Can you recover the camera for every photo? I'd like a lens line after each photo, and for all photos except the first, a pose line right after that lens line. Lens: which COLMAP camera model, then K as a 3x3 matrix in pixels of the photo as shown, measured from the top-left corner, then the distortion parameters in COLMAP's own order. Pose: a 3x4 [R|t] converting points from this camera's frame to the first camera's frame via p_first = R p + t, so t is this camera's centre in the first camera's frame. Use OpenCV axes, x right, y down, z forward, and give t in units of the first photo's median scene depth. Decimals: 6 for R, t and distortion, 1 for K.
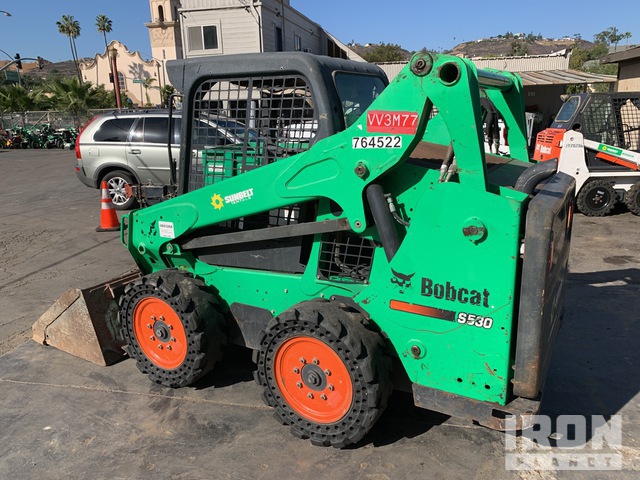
lens RADIAL K [[477.9, 0, 320.9], [0, 477.9, 241.1], [0, 0, 1]] dist [0.000176, -0.002423]
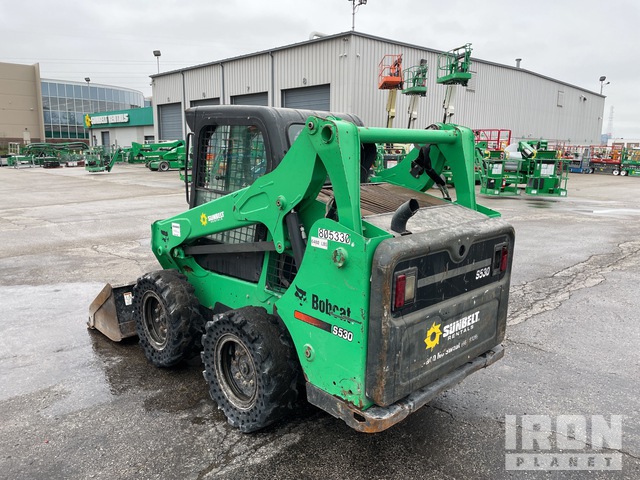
lens RADIAL K [[477.9, 0, 321.5], [0, 477.9, 241.4], [0, 0, 1]] dist [0.000176, -0.002423]
pose [[0.959129, 0.099292, -0.264976, 0.529535], [-0.113172, 0.992864, -0.037600, -0.013494], [0.259352, 0.066052, 0.963522, -0.185853]]
